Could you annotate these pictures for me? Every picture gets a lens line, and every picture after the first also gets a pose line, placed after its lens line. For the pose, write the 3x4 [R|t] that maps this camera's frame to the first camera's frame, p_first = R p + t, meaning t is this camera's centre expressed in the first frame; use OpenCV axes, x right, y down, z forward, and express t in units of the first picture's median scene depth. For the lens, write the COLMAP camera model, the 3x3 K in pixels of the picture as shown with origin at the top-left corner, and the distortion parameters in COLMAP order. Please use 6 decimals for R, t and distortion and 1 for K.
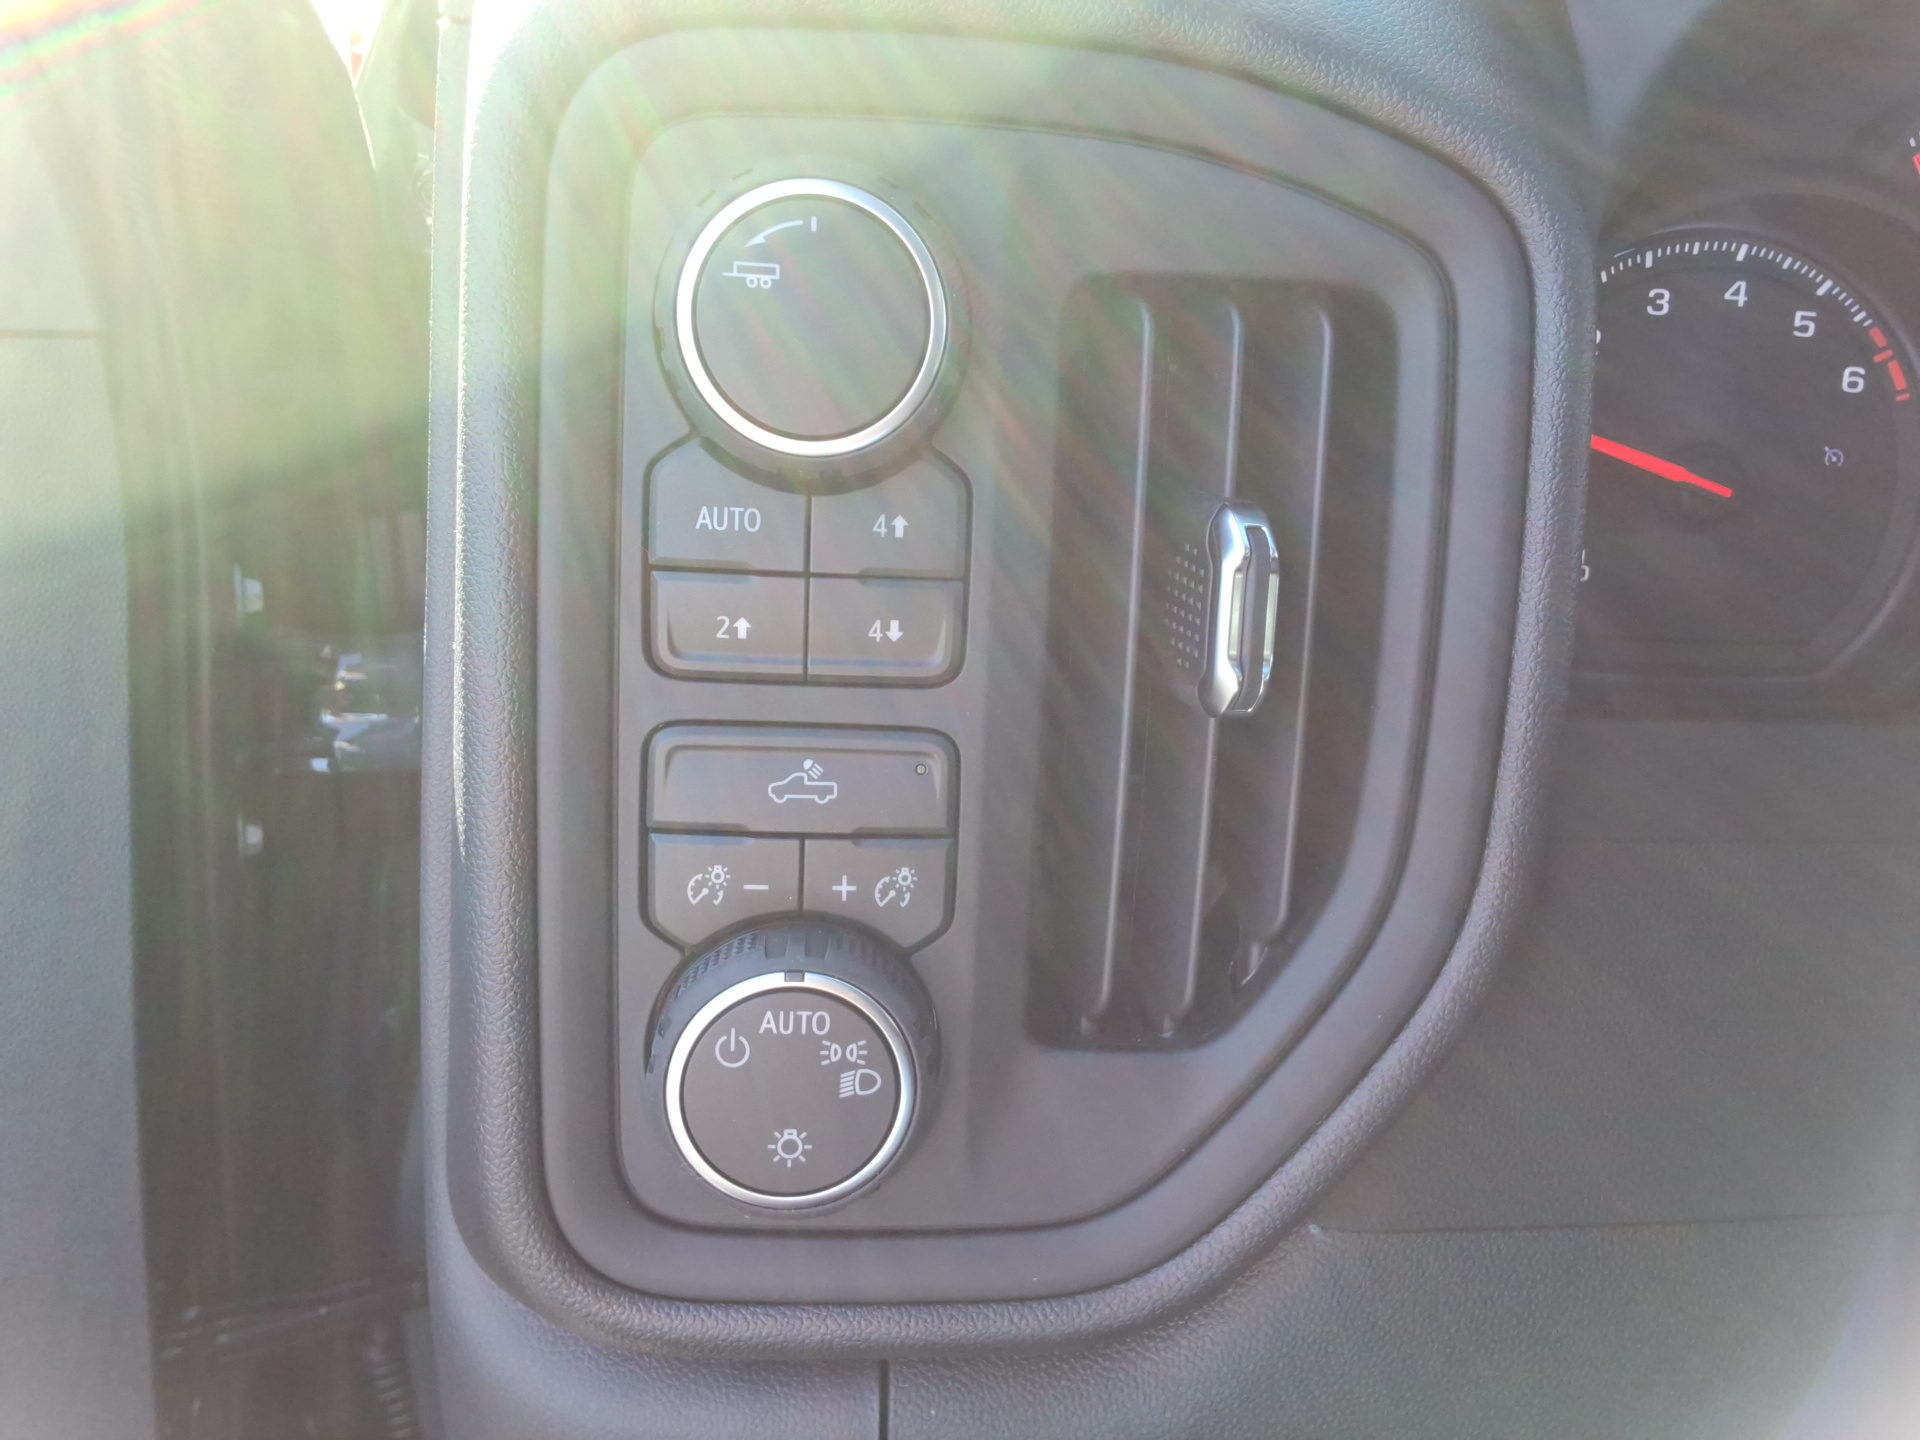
lens RADIAL K [[1589.6, 0, 977.7], [0, 1589.6, 684.5], [0, 0, 1]] dist [0.012824, 0.001433]
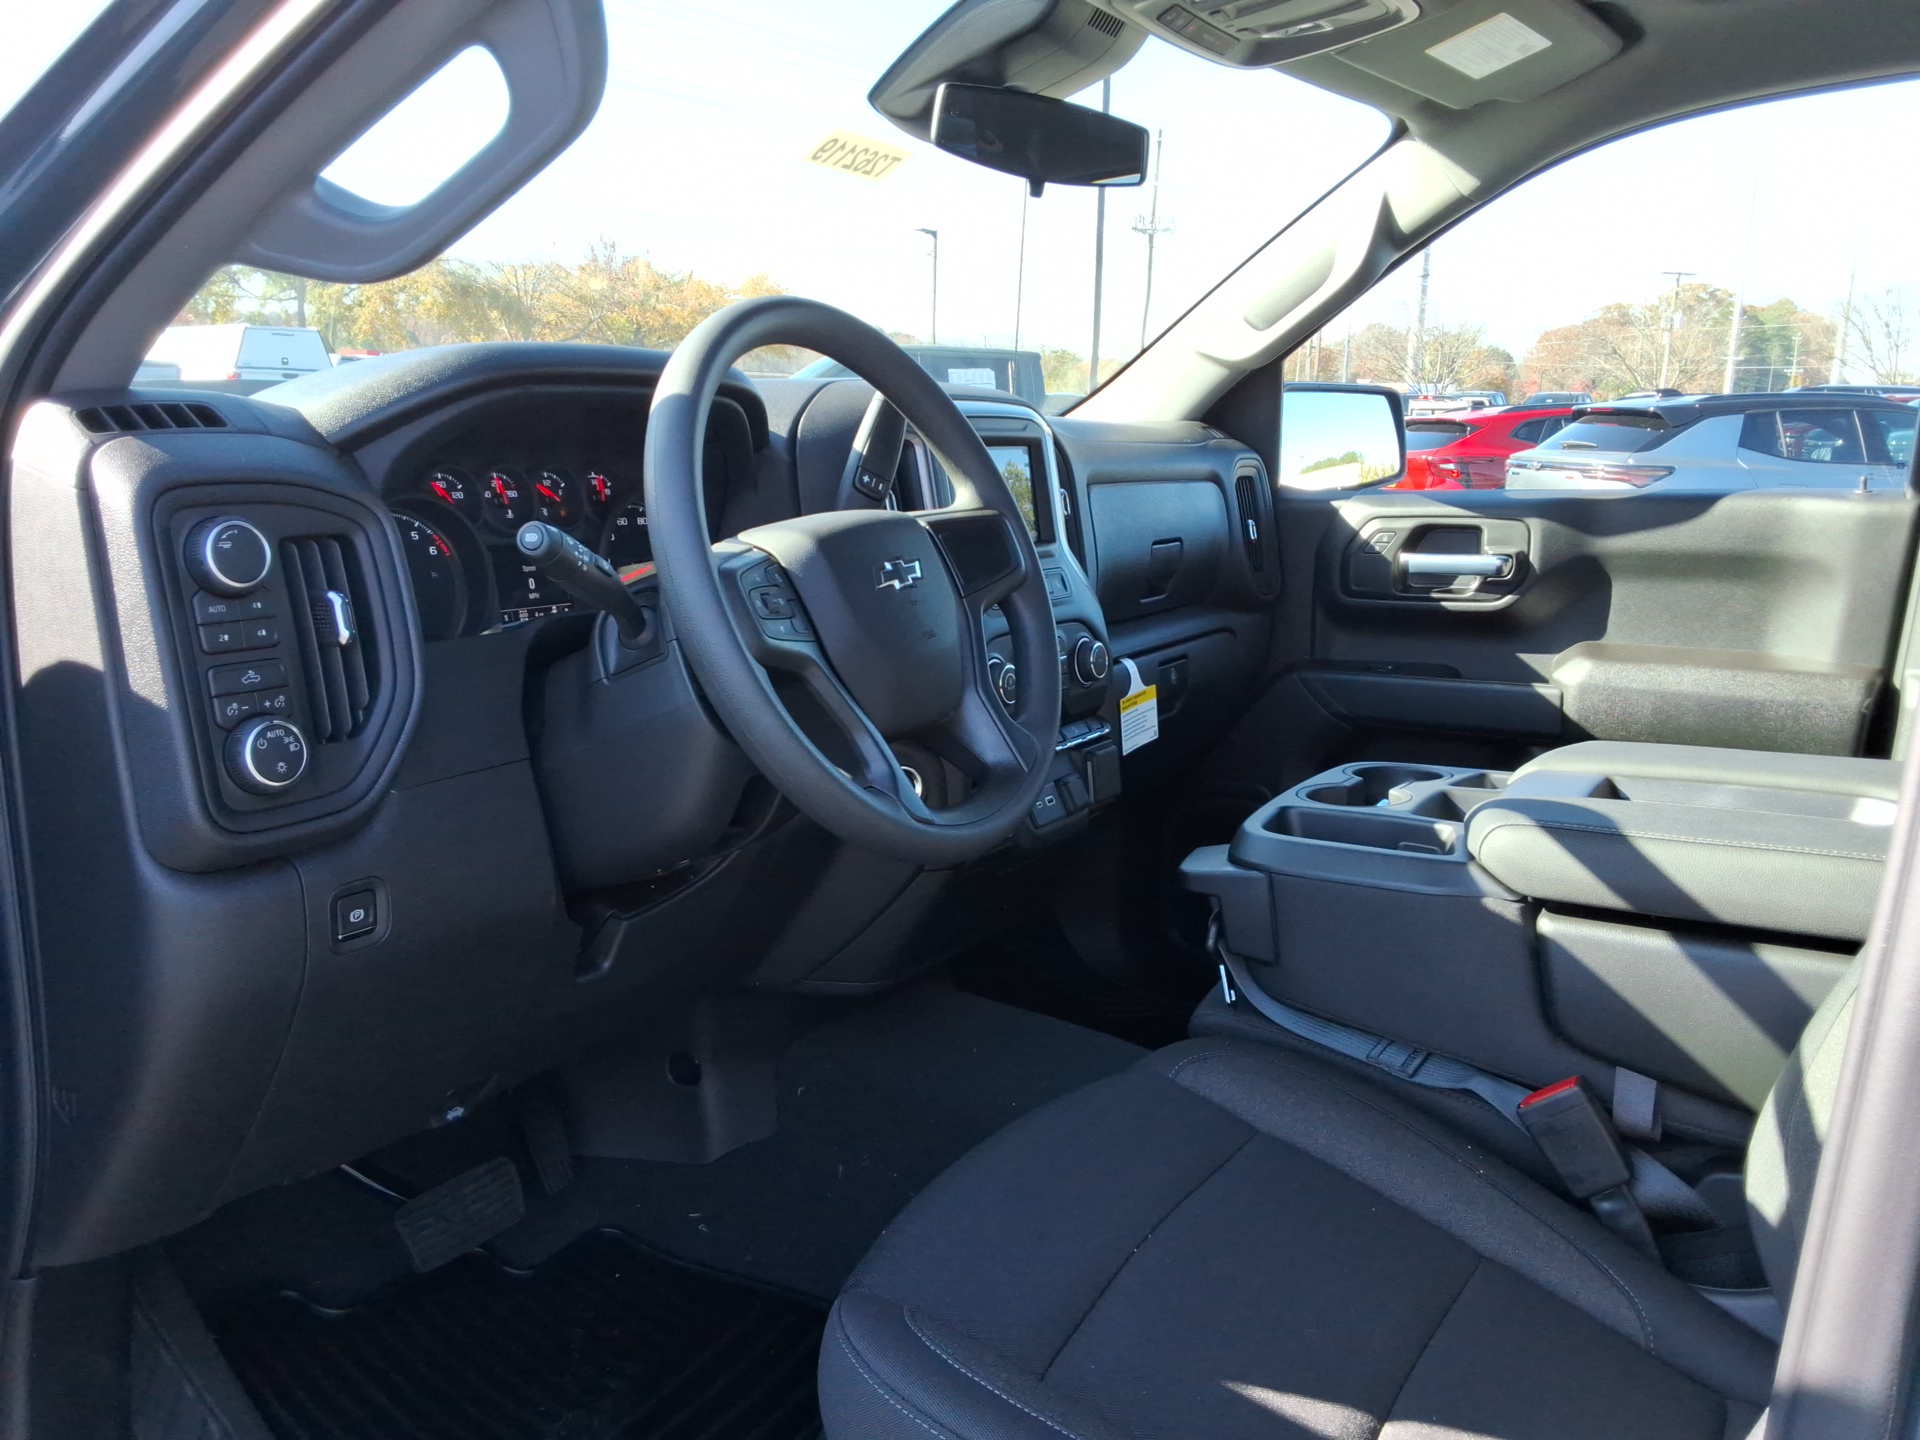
lens RADIAL K [[1548.6, 0, 995.0], [0, 1548.6, 648.7], [0, 0, 1]] dist [0.228337, -0.406538]
pose [[0.566644, -0.171371, 0.805944, -2.082193], [0.314301, 0.949130, -0.019162, 0.607417], [-0.761662, 0.264167, 0.591681, -2.492835]]
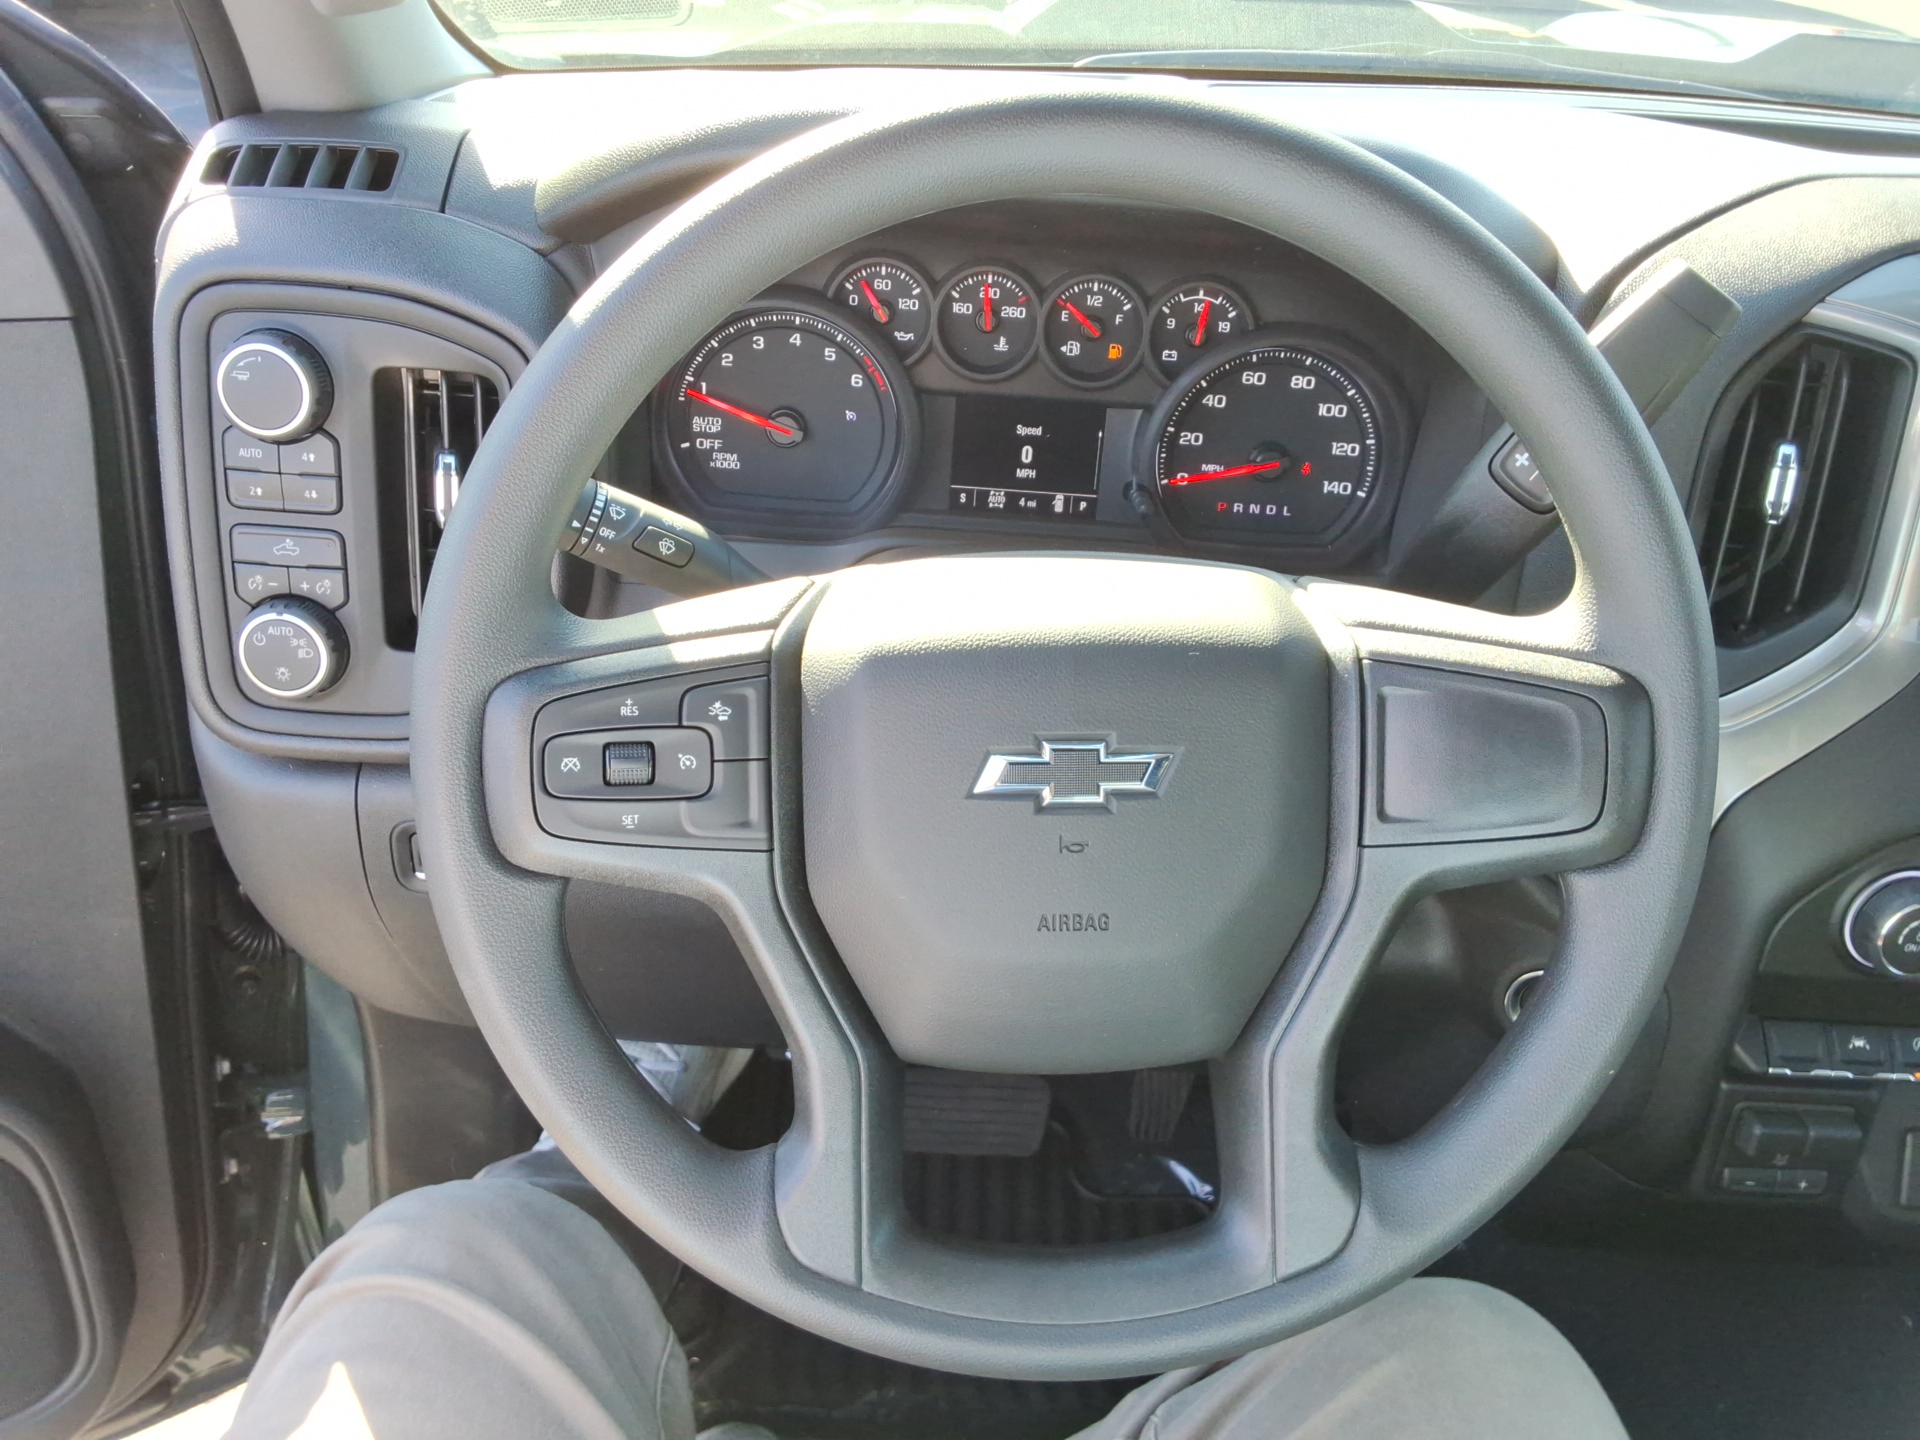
lens RADIAL K [[1549.0, 0, 979.3], [0, 1549.0, 701.6], [0, 0, 1]] dist [0.112327, -0.171215]
pose [[0.997682, 0.041387, -0.054025, 1.262205], [-0.032698, 0.987713, 0.152817, -0.133248], [0.059686, -0.150696, 0.986777, -1.695199]]
